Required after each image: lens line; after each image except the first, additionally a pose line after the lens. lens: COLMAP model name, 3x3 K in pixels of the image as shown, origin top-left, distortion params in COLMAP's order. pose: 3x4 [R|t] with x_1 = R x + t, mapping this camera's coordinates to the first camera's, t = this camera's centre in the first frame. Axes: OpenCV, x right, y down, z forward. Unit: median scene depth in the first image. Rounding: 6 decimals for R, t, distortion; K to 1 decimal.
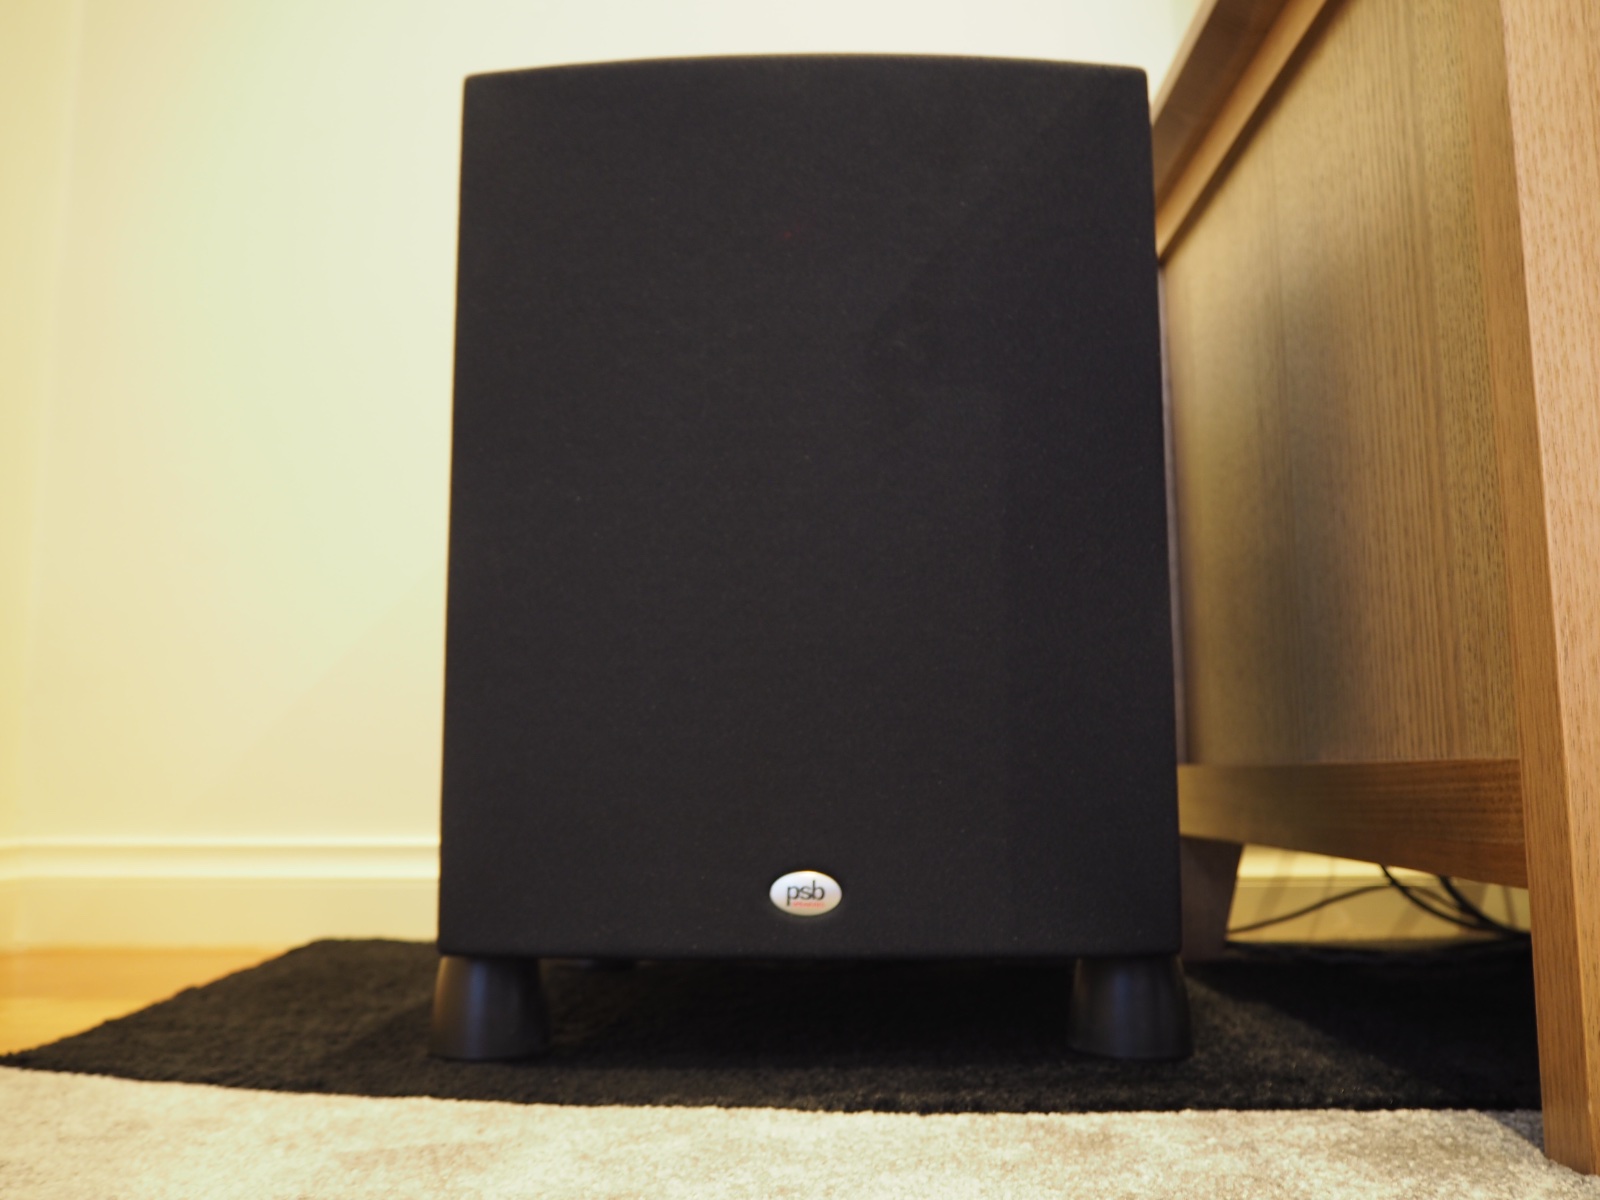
lens RADIAL K [[1330.3, 0, 801.2], [0, 1330.3, 597.2], [0, 0, 1]] dist [0.007512, -0.003780]
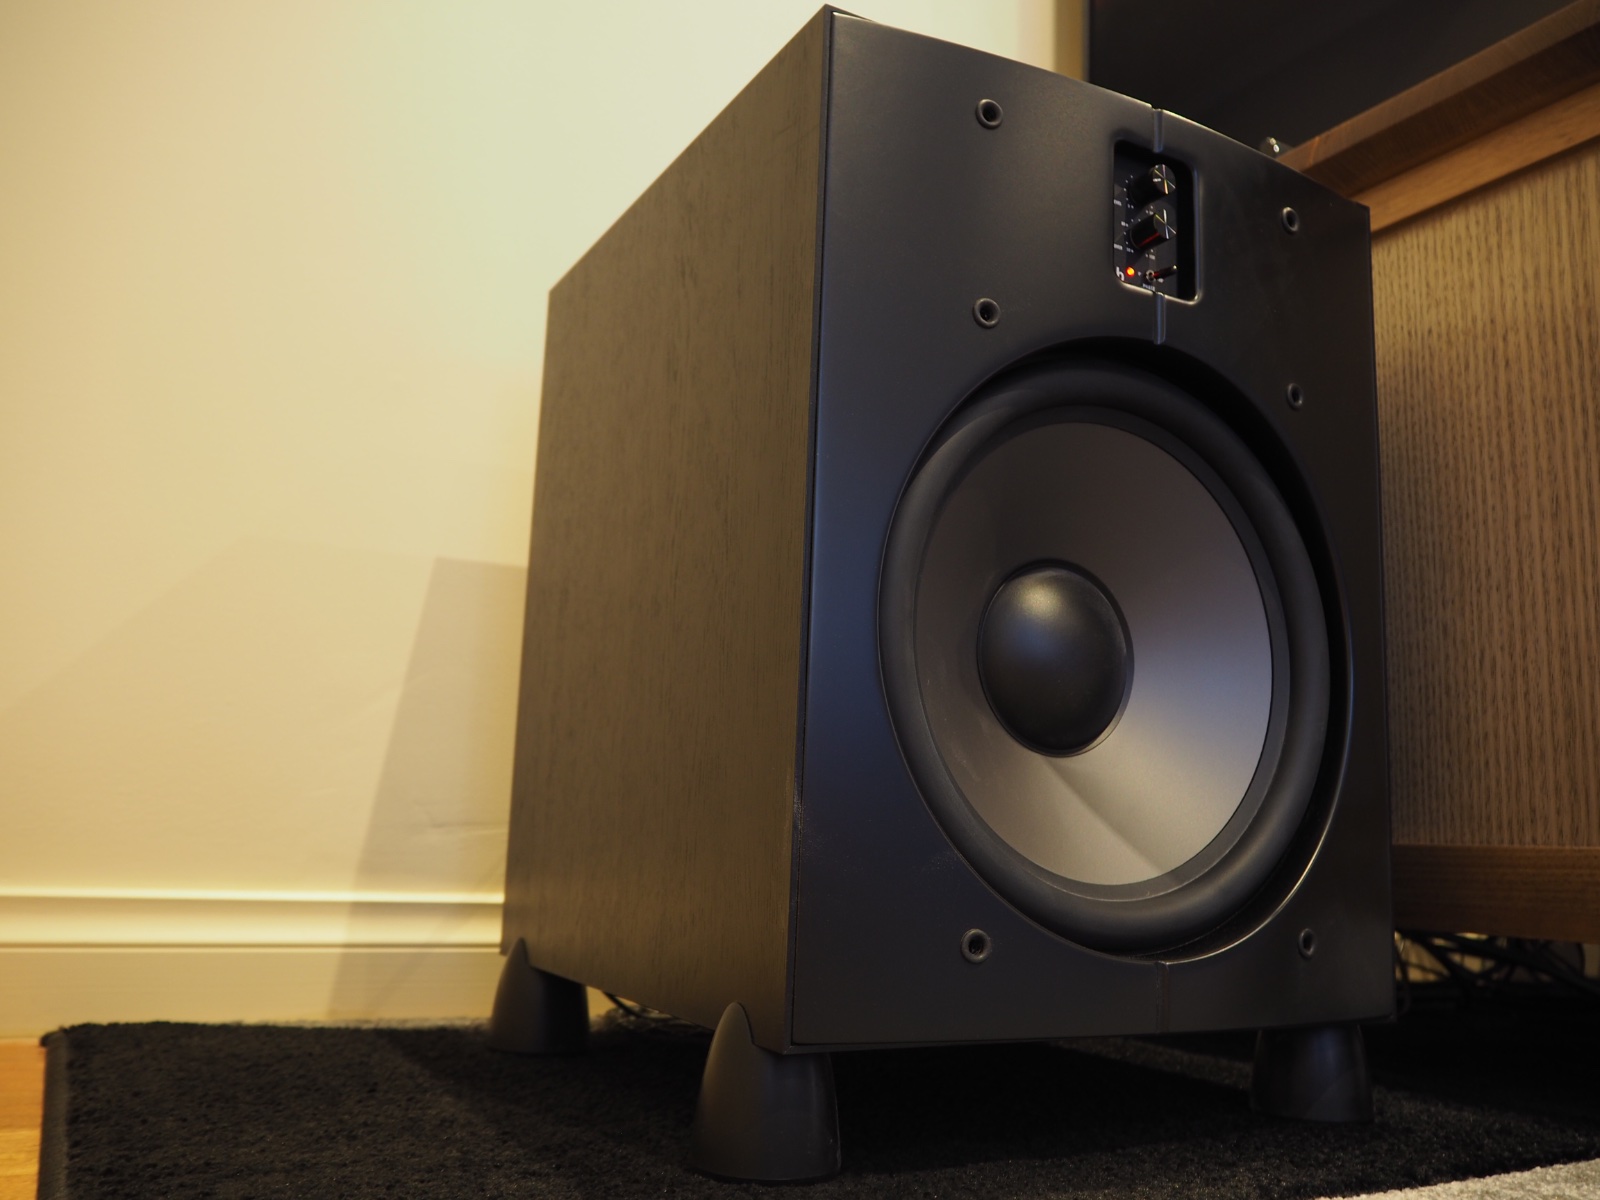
lens RADIAL K [[1325.7, 0, 800.0], [0, 1325.7, 600.0], [0, 0, 1]] dist [-0.000072, 0.003713]
pose [[0.868986, 0.121423, 0.479708, -0.675436], [-0.105634, 0.992600, -0.059891, 0.045115], [-0.483430, 0.001371, 0.875382, 0.294470]]
